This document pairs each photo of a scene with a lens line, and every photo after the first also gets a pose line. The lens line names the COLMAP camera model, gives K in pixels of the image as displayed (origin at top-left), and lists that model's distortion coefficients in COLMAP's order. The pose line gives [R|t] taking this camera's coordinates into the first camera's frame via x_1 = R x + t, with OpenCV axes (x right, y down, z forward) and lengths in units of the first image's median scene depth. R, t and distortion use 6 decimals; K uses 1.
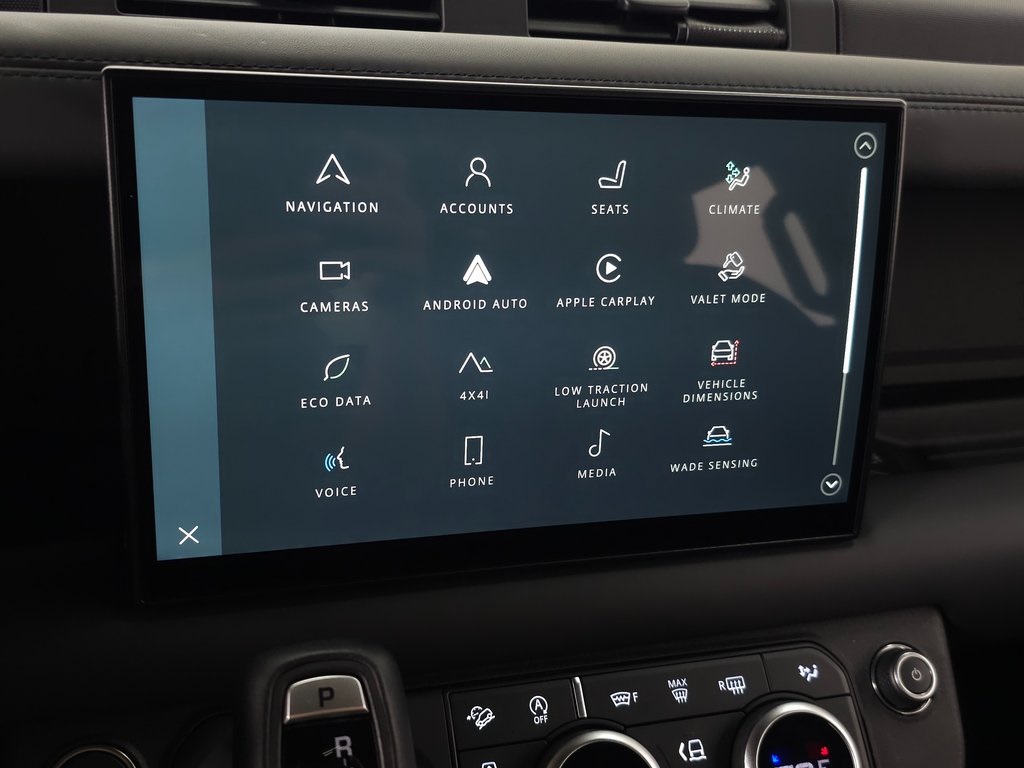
lens RADIAL K [[1073.0, 0, 516.3], [0, 1073.0, 391.8], [0, 0, 1]] dist [0.004269, 0.000000]
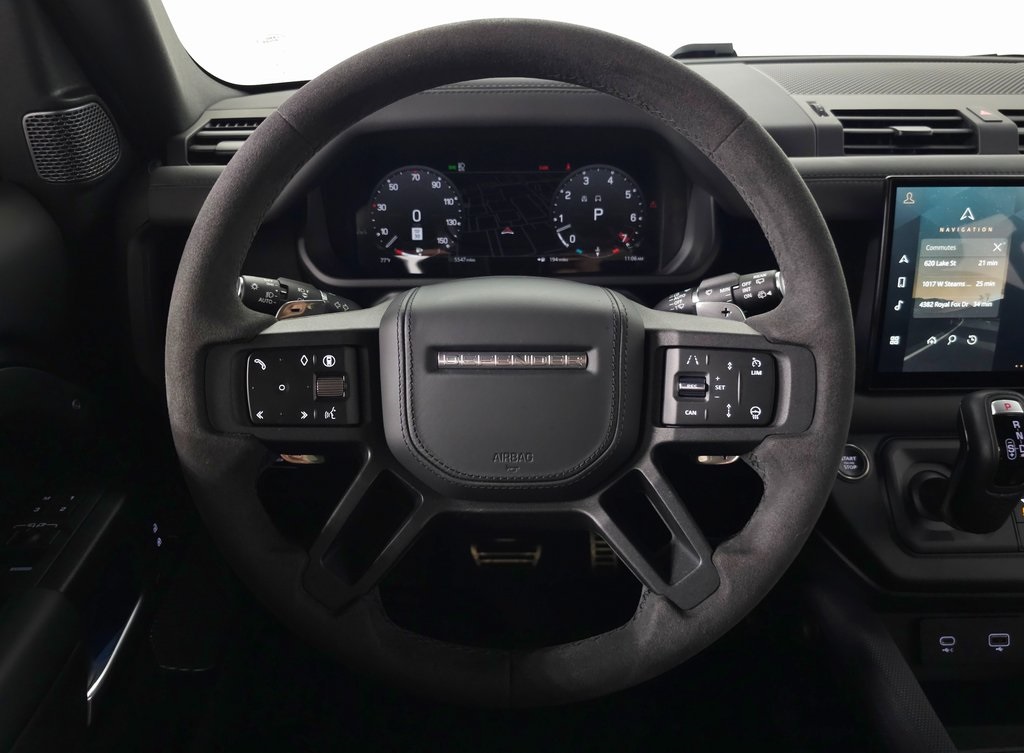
lens RADIAL K [[720.4, 0, 512.3], [0, 720.4, 368.6], [0, 0, 1]] dist [0.035466, -0.046523]
pose [[0.958588, 0.029165, -0.283300, -0.585314], [-0.034509, 0.999308, -0.013892, 0.175493], [0.282699, 0.023093, 0.958931, -0.750132]]
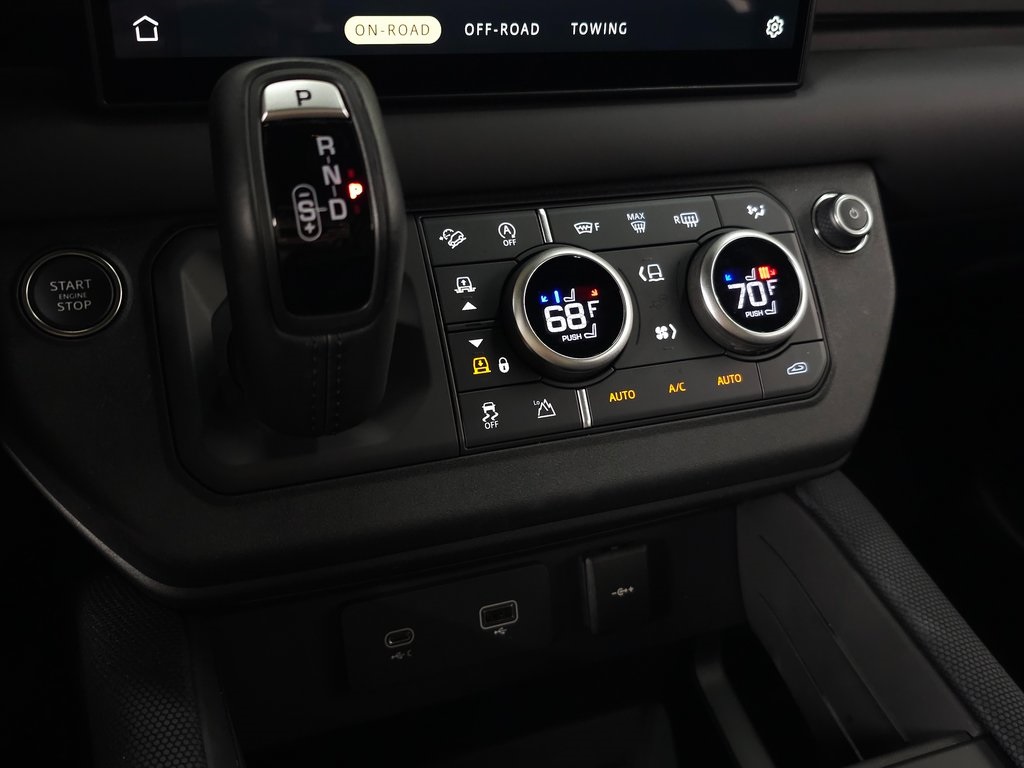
lens RADIAL K [[963.6, 0, 521.4], [0, 963.6, 368.2], [0, 0, 1]] dist [0.045104, 0.000000]
pose [[0.996740, -0.043530, 0.067926, -0.033787], [0.033127, 0.988525, 0.147379, 0.276787], [-0.073561, -0.144648, 0.986745, 0.046781]]
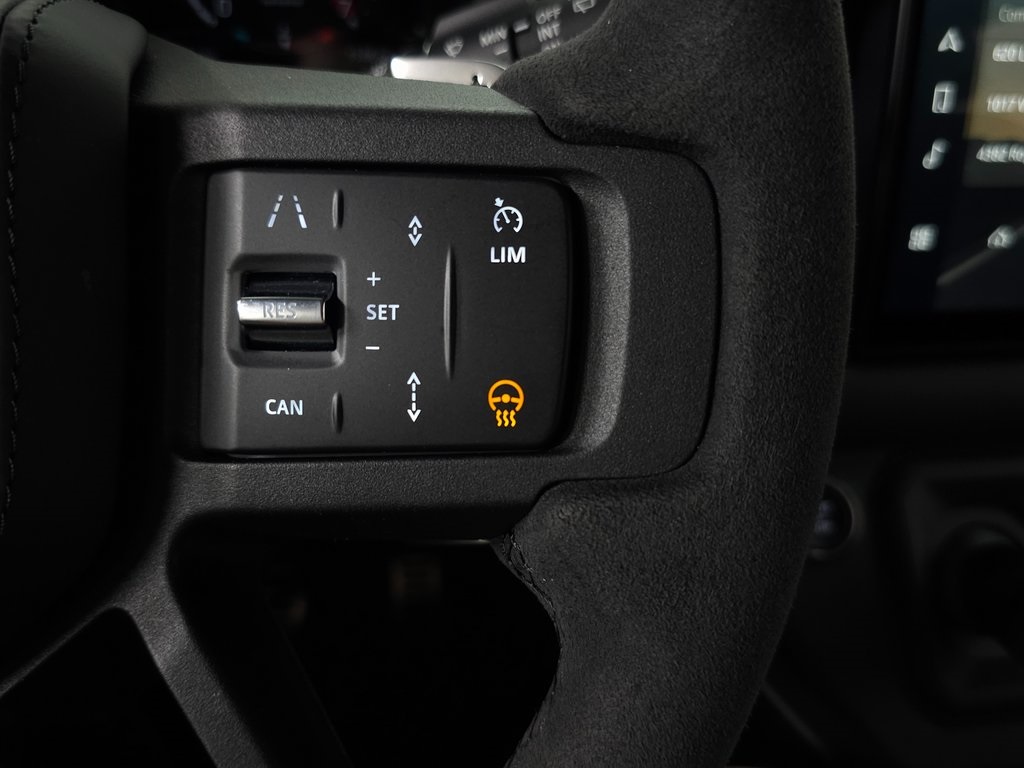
lens RADIAL K [[875.6, 0, 530.3], [0, 875.6, 423.3], [0, 0, 1]] dist [0.051680, -0.023588]
pose [[0.987542, 0.034756, -0.153467, -0.478567], [-0.026876, 0.998226, 0.053122, 0.202268], [0.155041, -0.048335, 0.986725, 0.024750]]
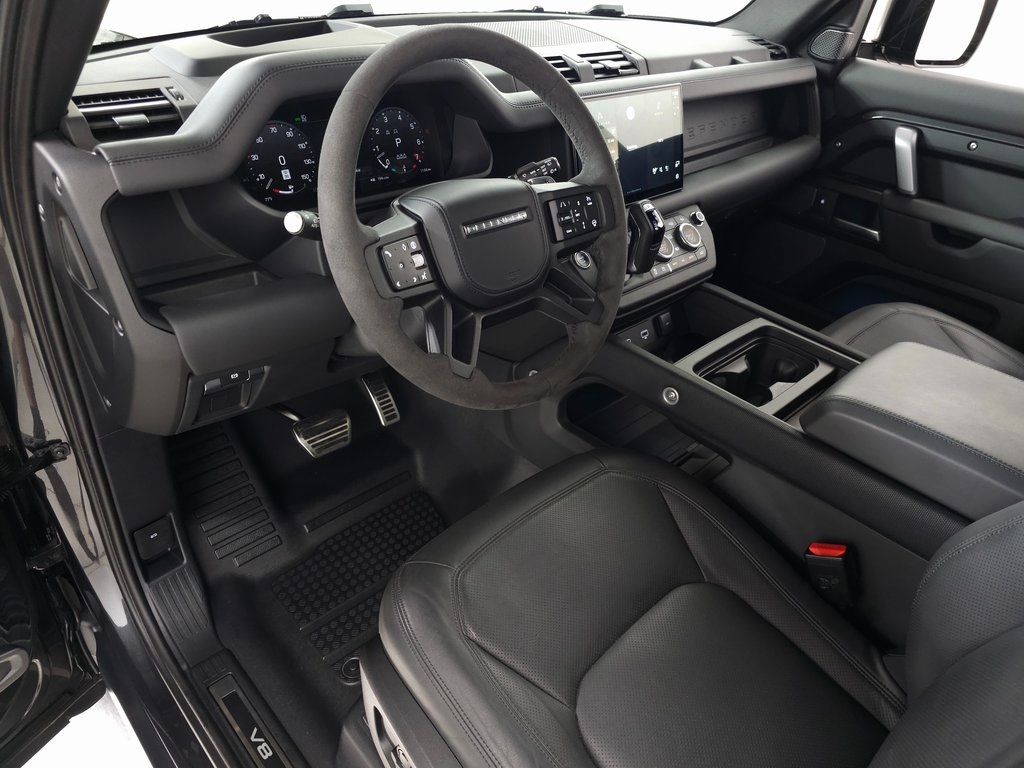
lens RADIAL K [[697.1, 0, 525.9], [0, 697.1, 394.6], [0, 0, 1]] dist [0.045258, -0.053461]
pose [[0.883672, -0.295266, 0.363238, -1.650757], [0.239822, 0.951964, 0.190395, 0.253983], [-0.402006, -0.081134, 0.912035, -1.529304]]
